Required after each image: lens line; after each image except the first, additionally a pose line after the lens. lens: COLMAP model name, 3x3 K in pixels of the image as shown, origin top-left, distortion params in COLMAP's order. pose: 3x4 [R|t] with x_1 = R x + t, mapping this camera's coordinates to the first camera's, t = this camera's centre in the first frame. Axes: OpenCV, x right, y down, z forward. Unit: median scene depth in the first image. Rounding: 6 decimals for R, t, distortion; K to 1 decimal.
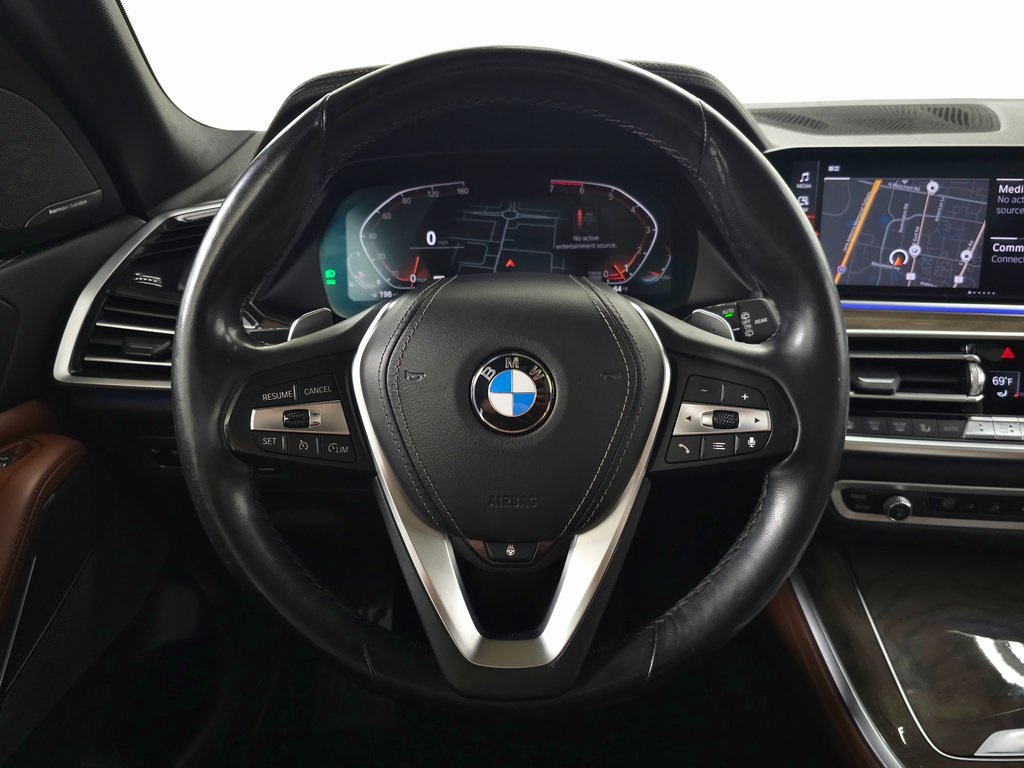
lens RADIAL K [[687.7, 0, 512.8], [0, 687.7, 384.9], [0, 0, 1]] dist [0.046949, -0.070085]
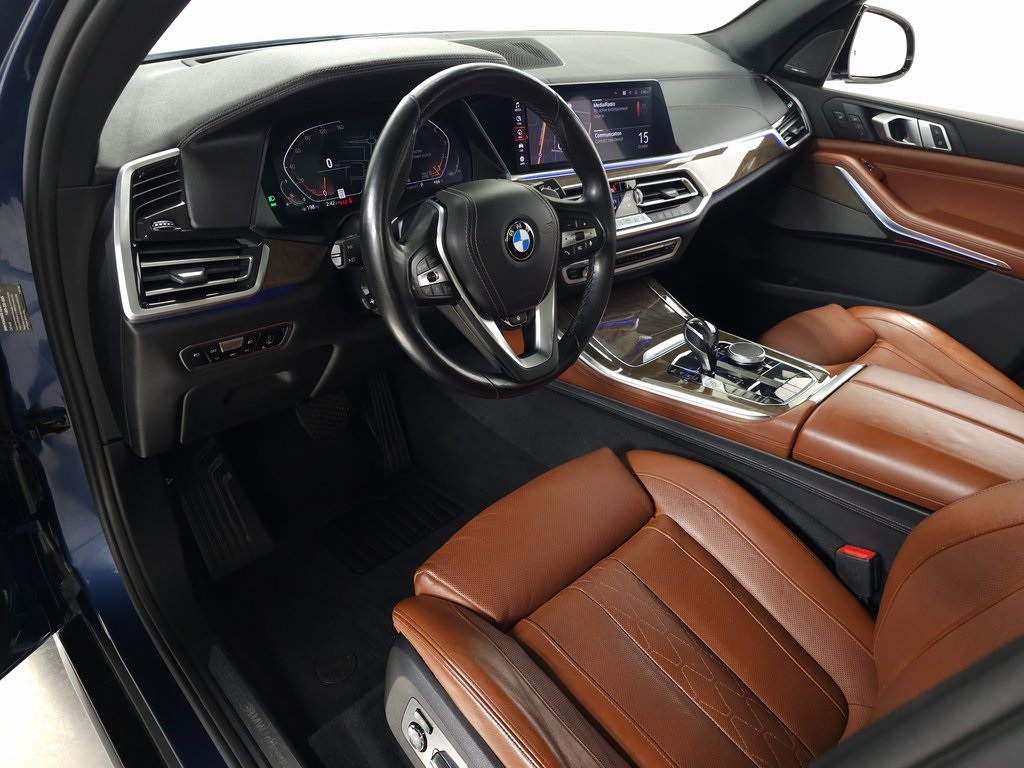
lens RADIAL K [[687.7, 0, 512.8], [0, 687.7, 384.9], [0, 0, 1]] dist [0.046949, -0.070085]
pose [[0.718447, -0.318888, 0.618178, -0.940797], [0.195960, 0.945515, 0.260001, -0.079844], [-0.667408, -0.065658, 0.741792, -0.383599]]
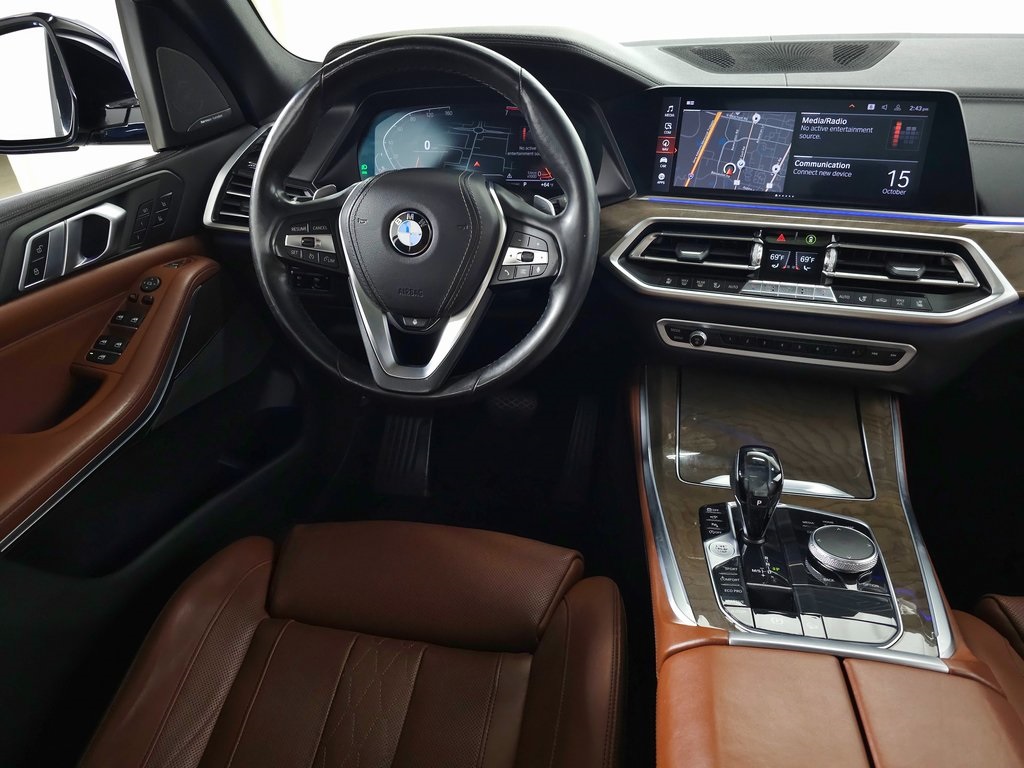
lens RADIAL K [[681.4, 0, 512.0], [0, 681.4, 384.0], [0, 0, 1]] dist [0.058185, -0.081948]
pose [[0.977302, 0.094791, -0.189463, 0.425502], [-0.068724, 0.987804, 0.139714, 0.088717], [0.200396, -0.123522, 0.971897, -0.527123]]
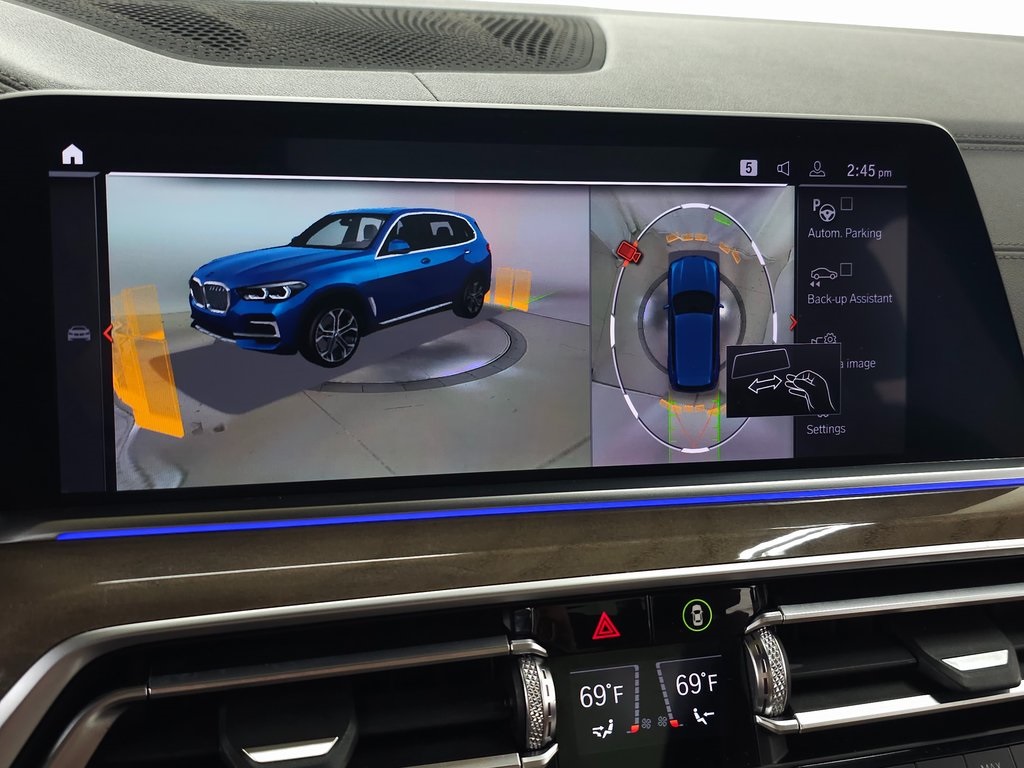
lens RADIAL K [[1090.7, 0, 512.0], [0, 1090.7, 384.0], [0, 0, 1]] dist [0.009618, -0.008144]
pose [[0.915296, -0.067180, 0.397139, 0.392695], [0.087201, 0.995659, -0.032550, -0.155604], [-0.393229, 0.064424, 0.917181, 0.401395]]
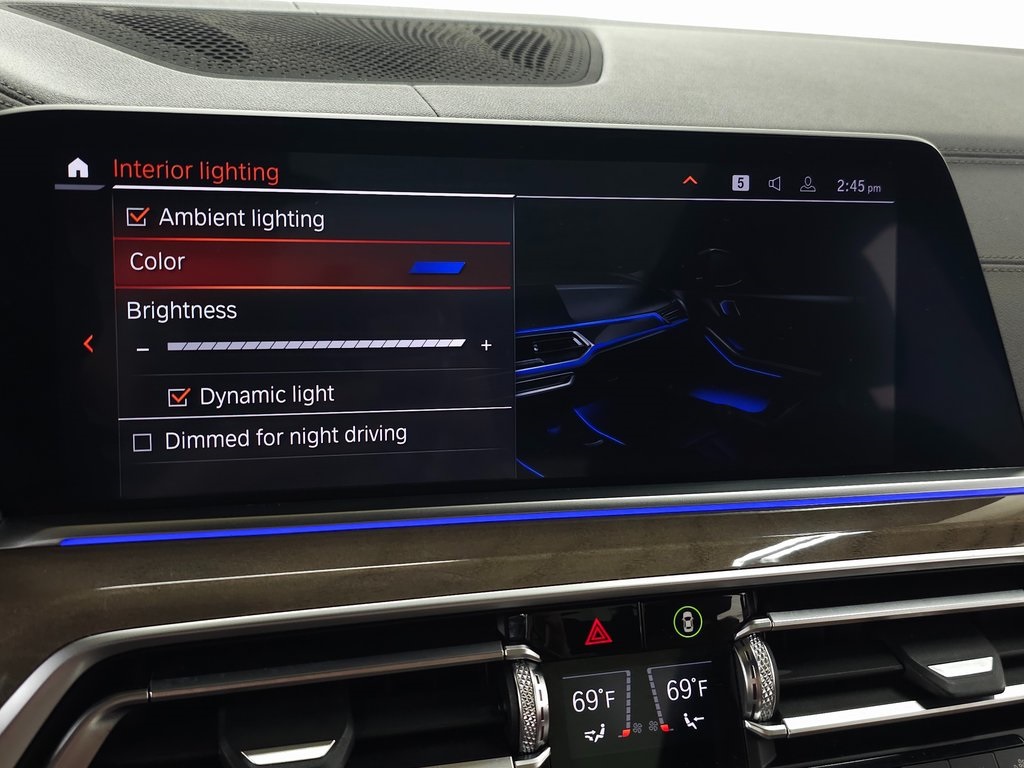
lens RADIAL K [[1092.4, 0, 514.8], [0, 1092.4, 379.8], [0, 0, 1]] dist [0.006505, 0.003022]
pose [[0.913964, -0.060277, 0.401295, 0.389118], [0.082423, 0.995867, -0.038137, -0.159484], [-0.397337, 0.067932, 0.915155, 0.388302]]
